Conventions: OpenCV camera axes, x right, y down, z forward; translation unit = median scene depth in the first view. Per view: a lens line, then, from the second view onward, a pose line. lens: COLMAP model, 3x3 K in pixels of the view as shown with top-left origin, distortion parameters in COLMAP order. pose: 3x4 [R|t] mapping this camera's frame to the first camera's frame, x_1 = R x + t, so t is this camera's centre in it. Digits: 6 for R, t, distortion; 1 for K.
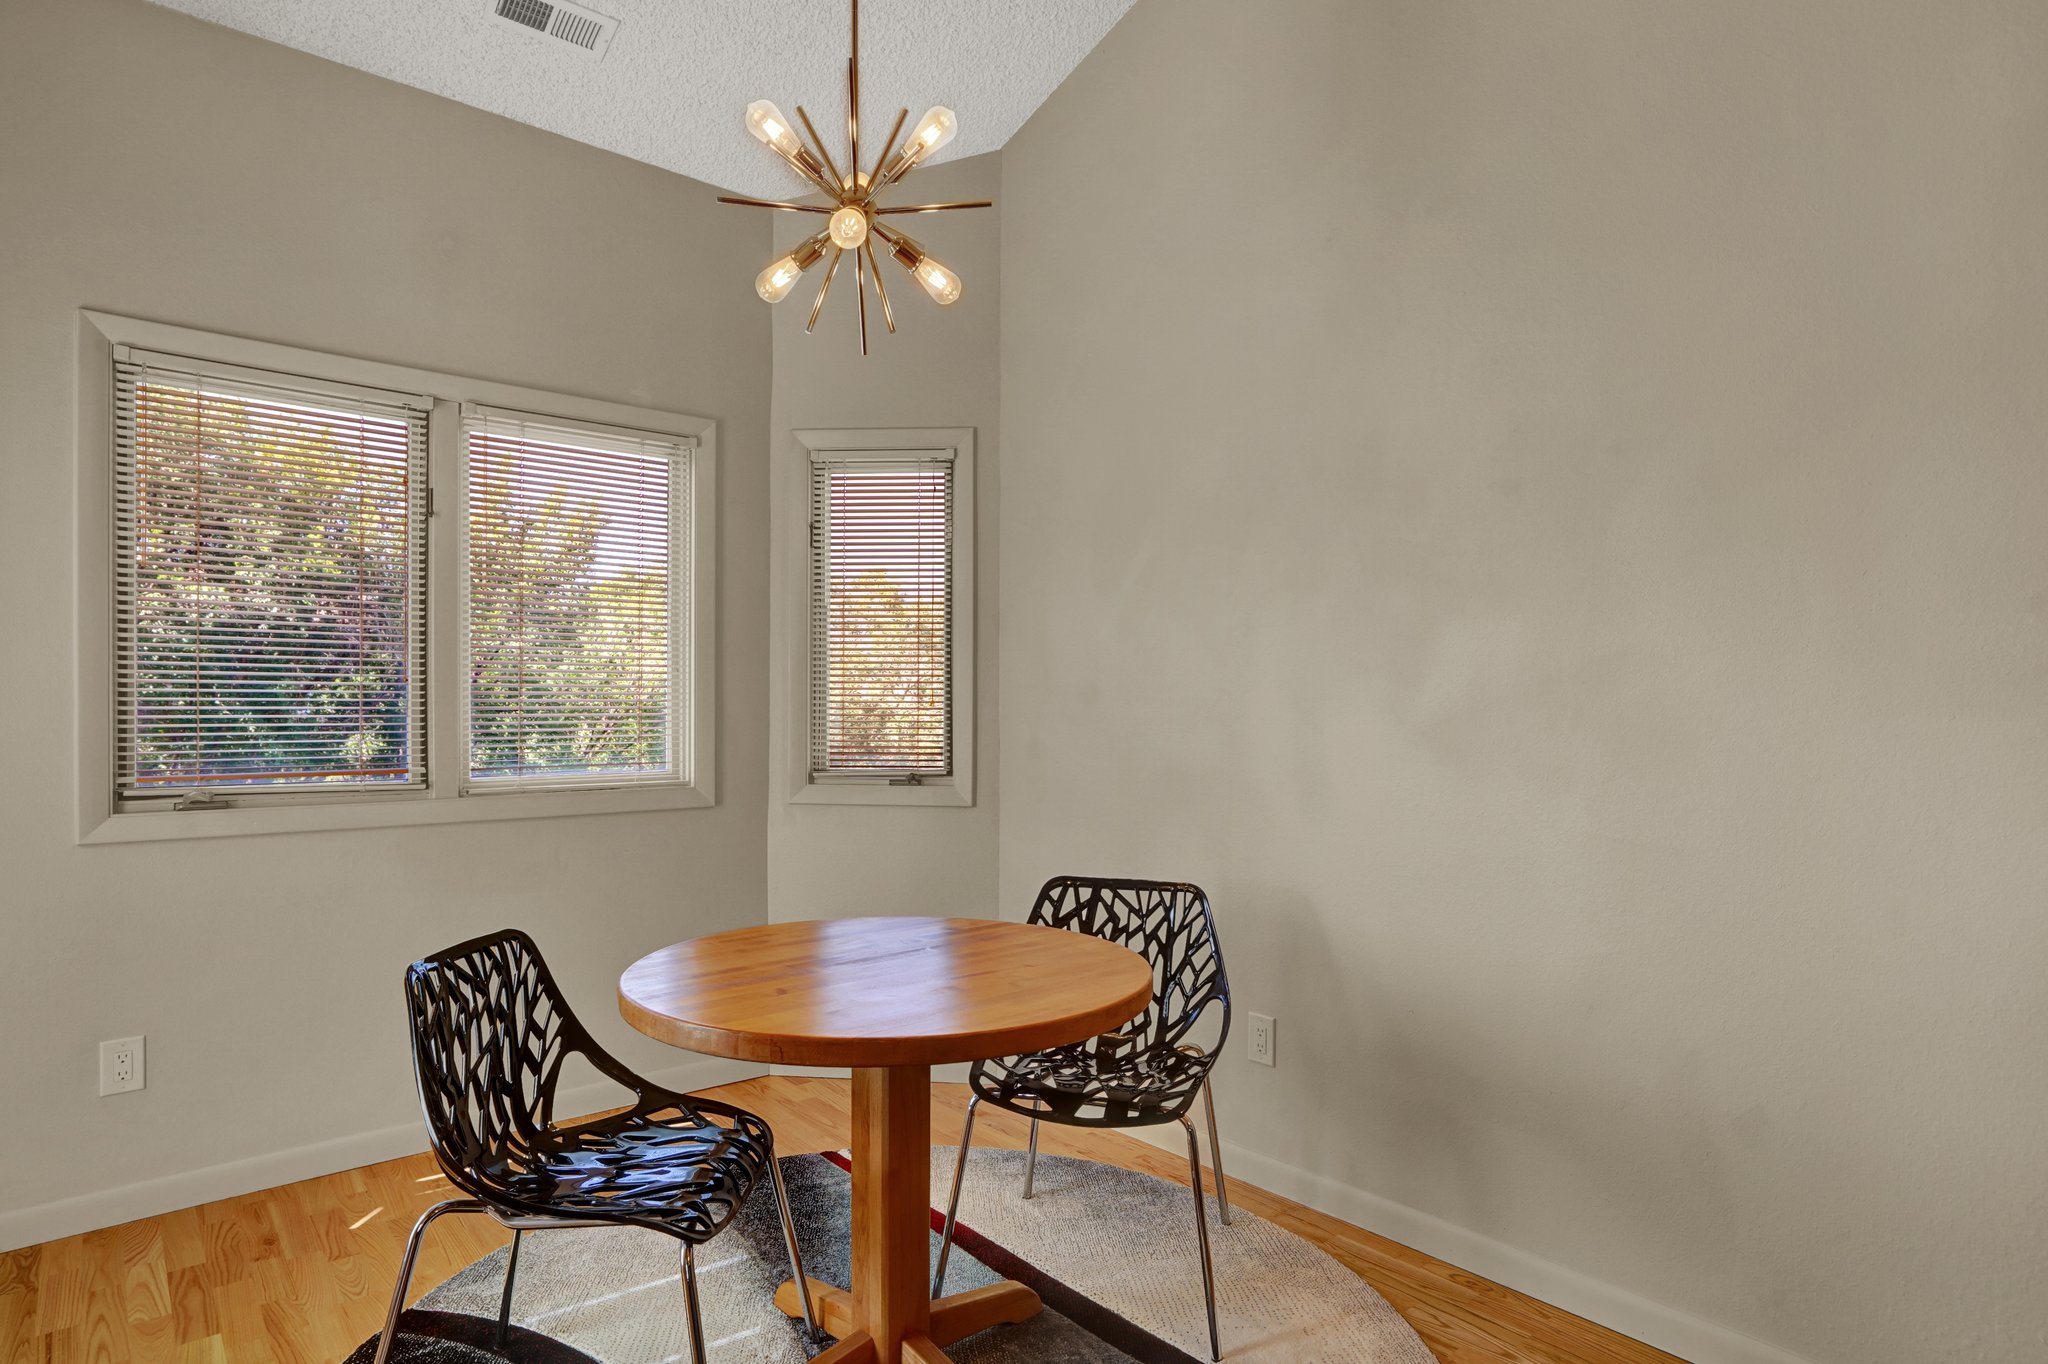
lens RADIAL K [[1043.6, 0, 1008.5], [0, 1043.6, 699.3], [0, 0, 1]] dist [-0.004703, 0.000009]
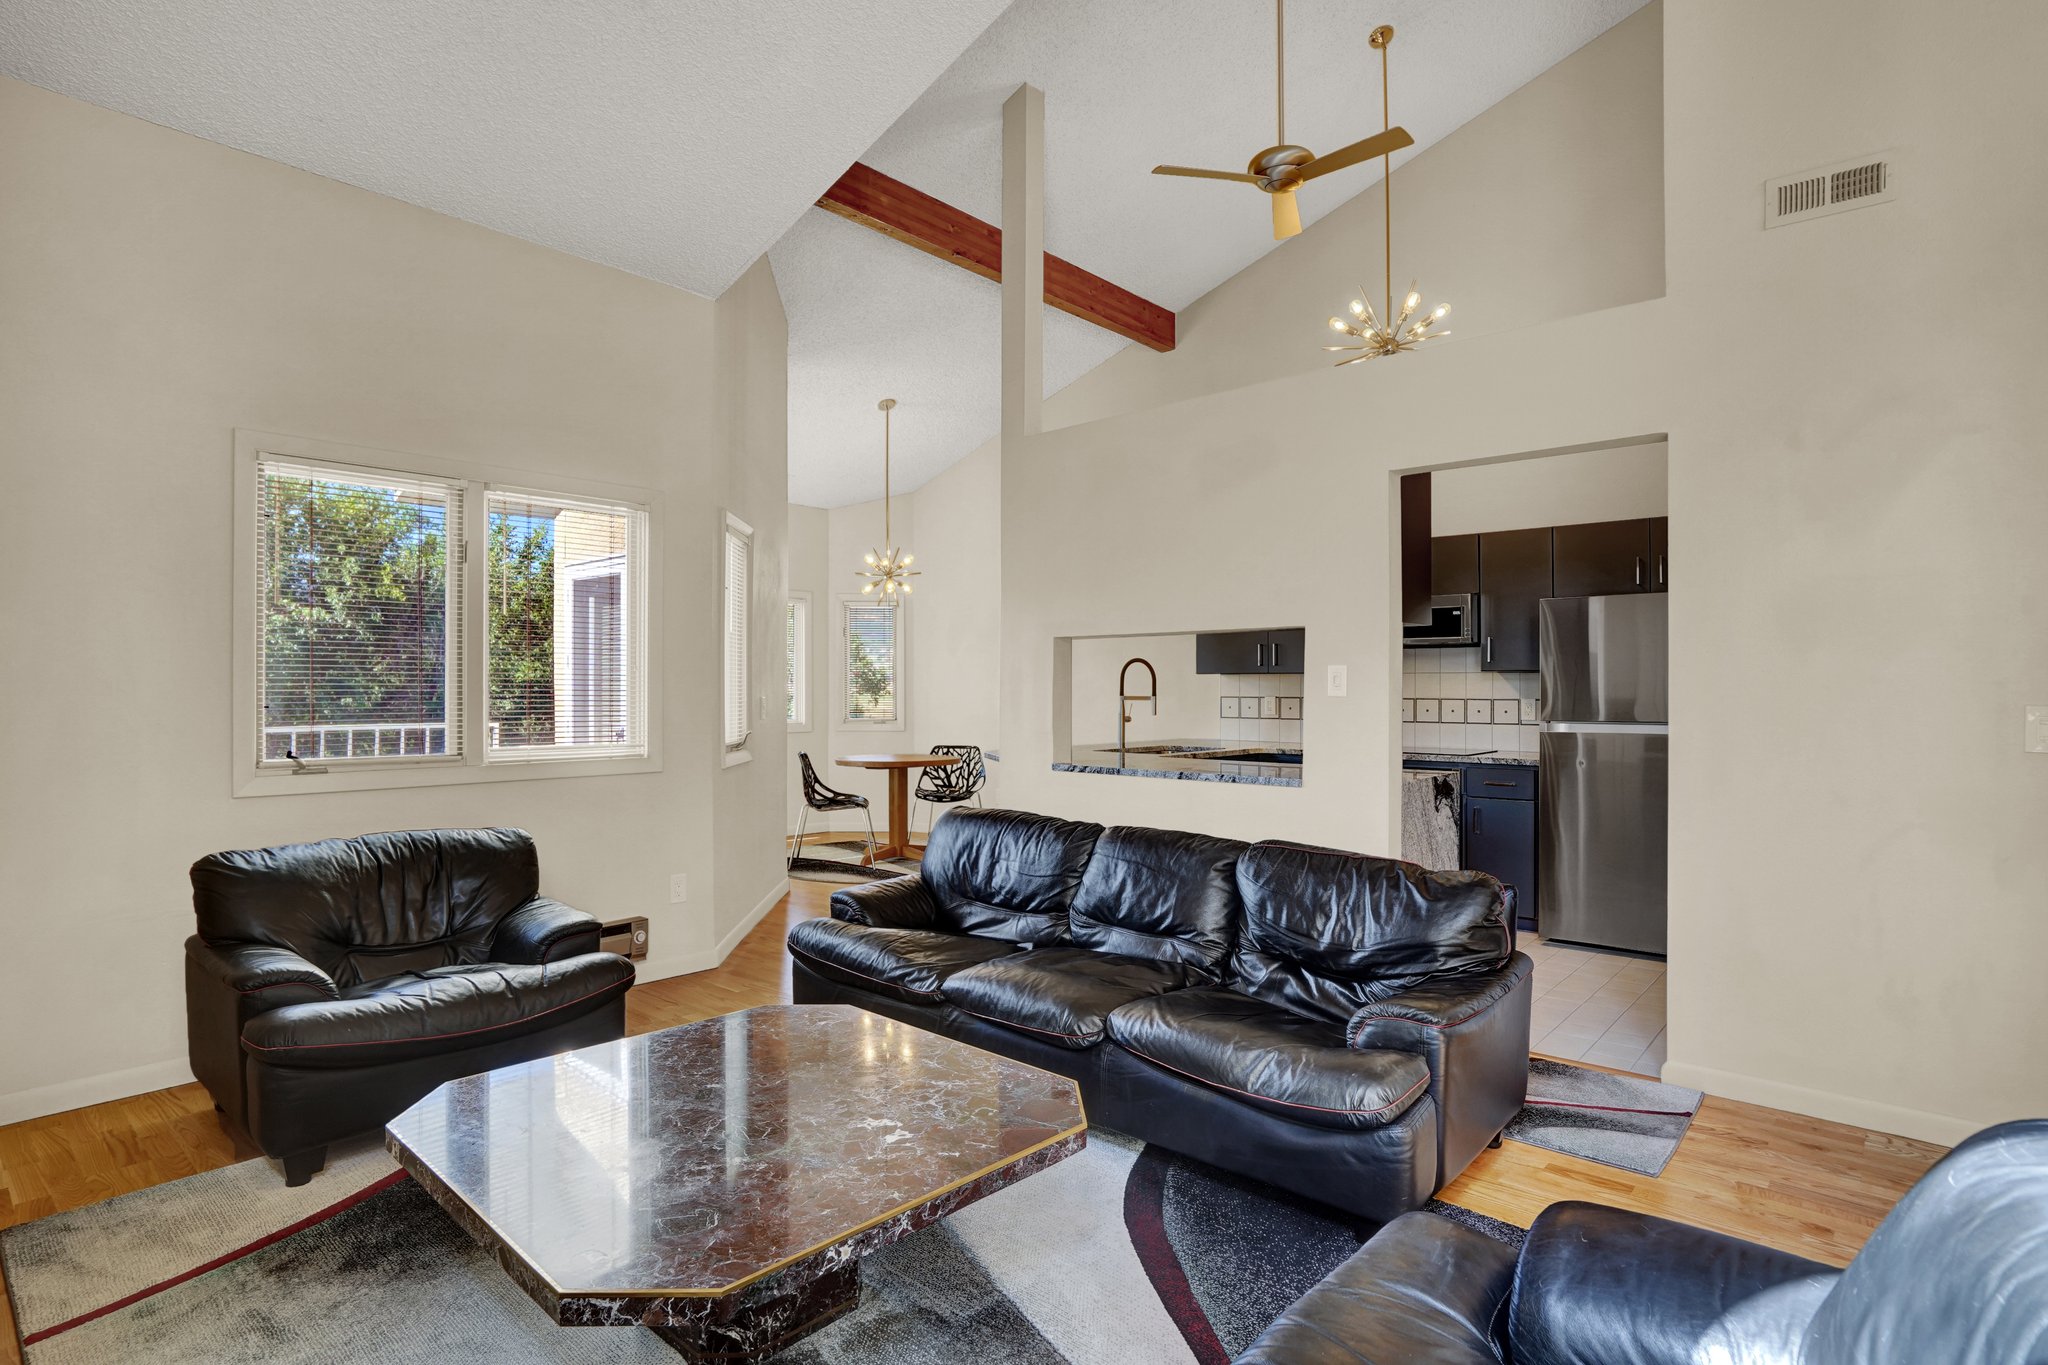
lens RADIAL K [[1043.6, 0, 1032.7], [0, 1043.6, 679.1], [0, 0, 1]] dist [-0.004703, 0.000009]
pose [[0.990224, -0.000529, 0.139483, -0.119084], [0.001941, 0.999948, -0.009986, -0.009944], [-0.139471, 0.010159, 0.990174, -2.435356]]
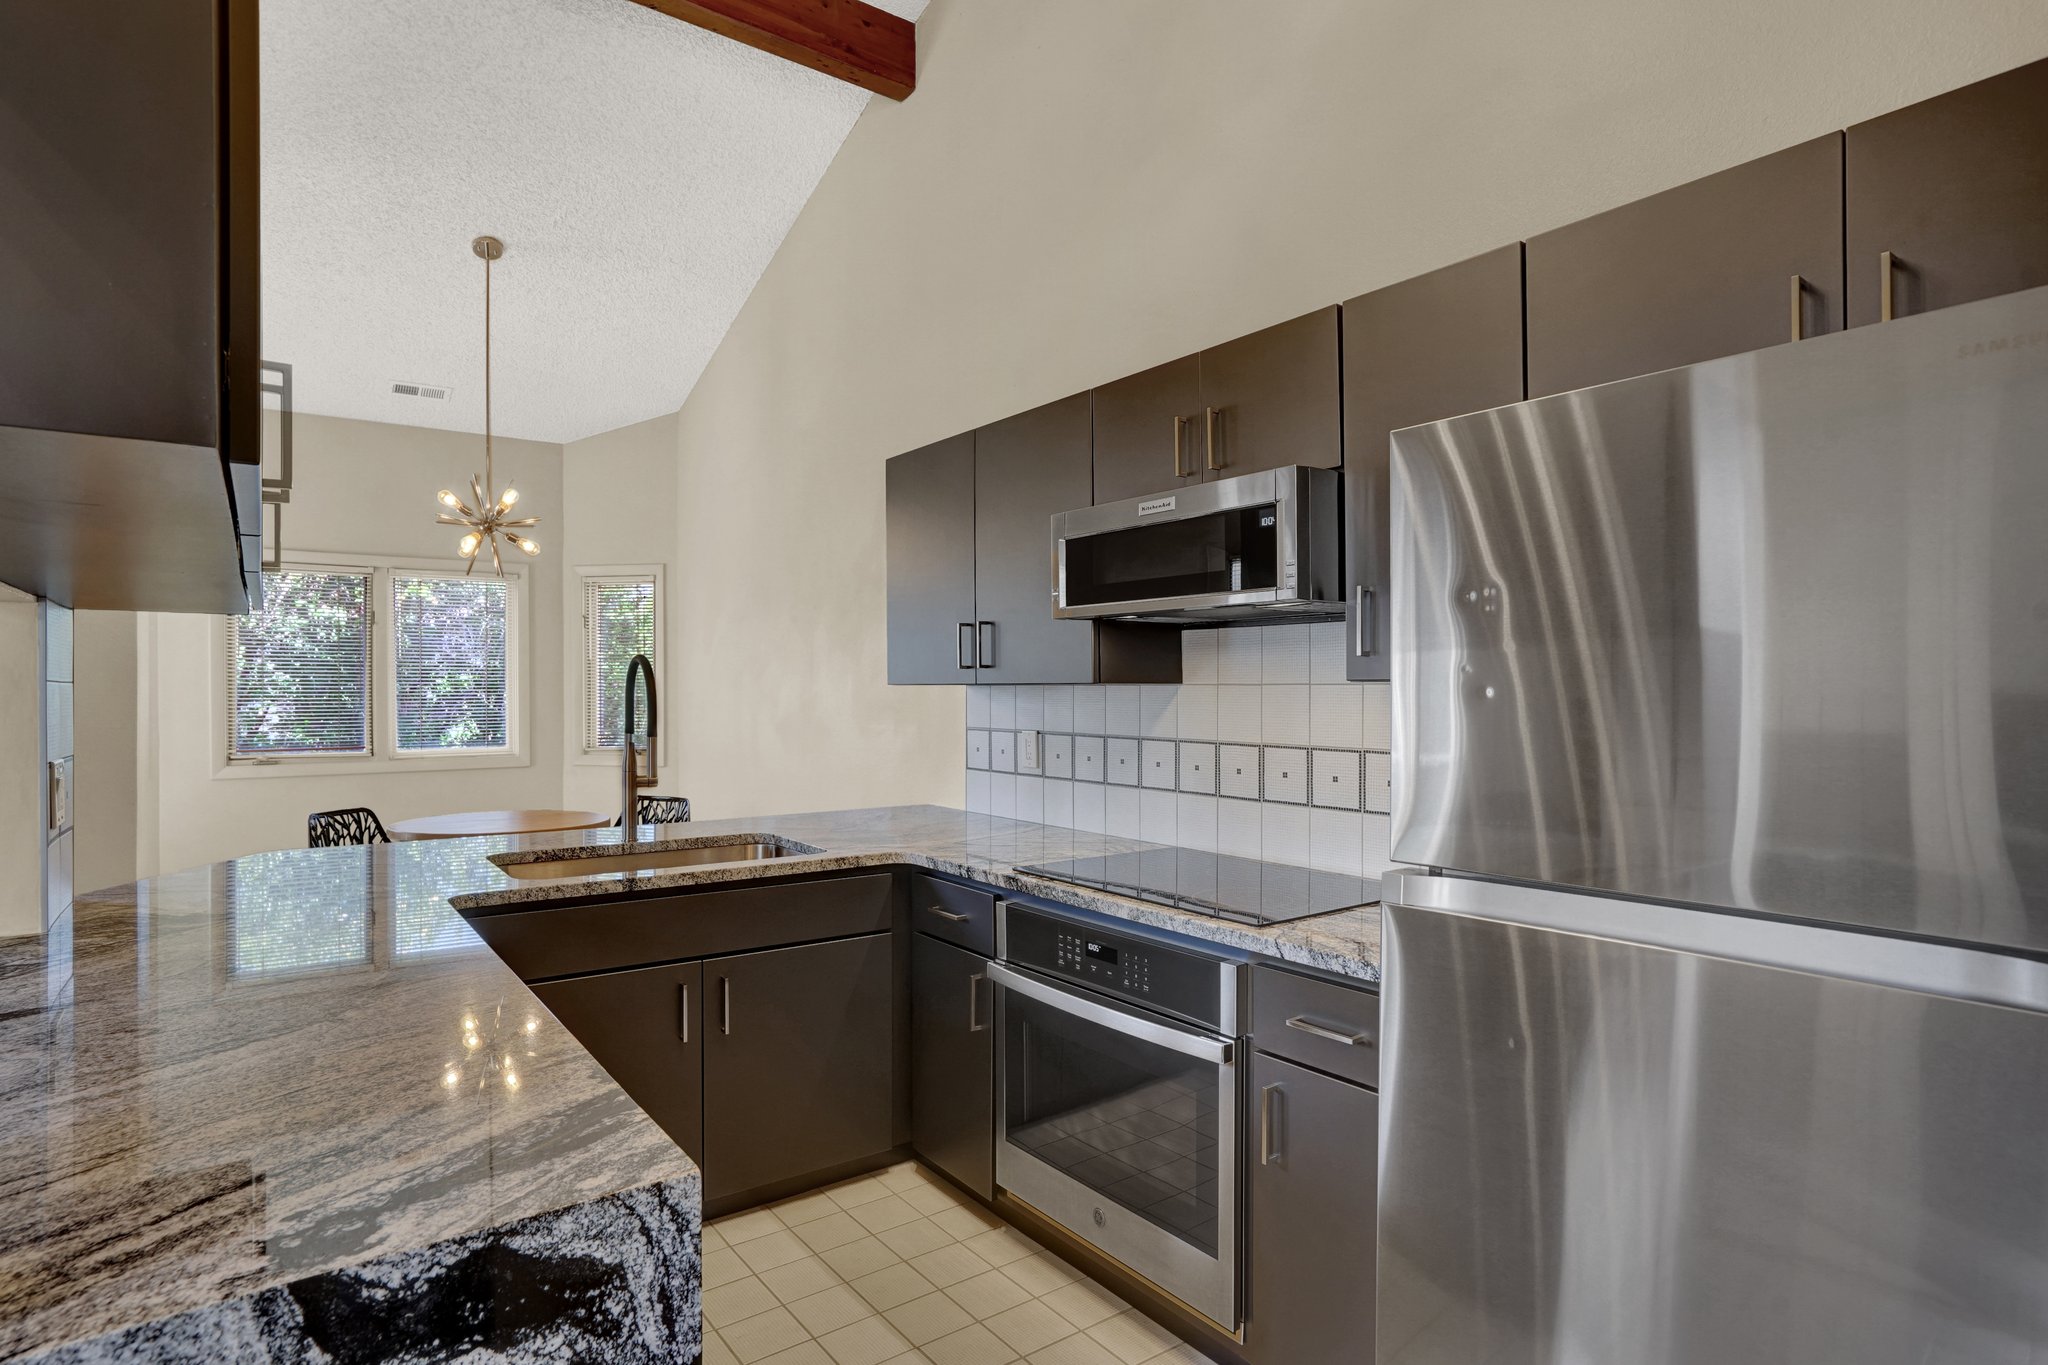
lens RADIAL K [[1043.6, 0, 1035.8], [0, 1043.6, 674.7], [0, 0, 1]] dist [-0.004703, 0.000009]
pose [[0.996383, -0.007719, -0.084627, 1.068732], [0.006753, 0.999909, -0.011693, -0.048716], [0.084710, 0.011080, 0.996344, -1.086138]]
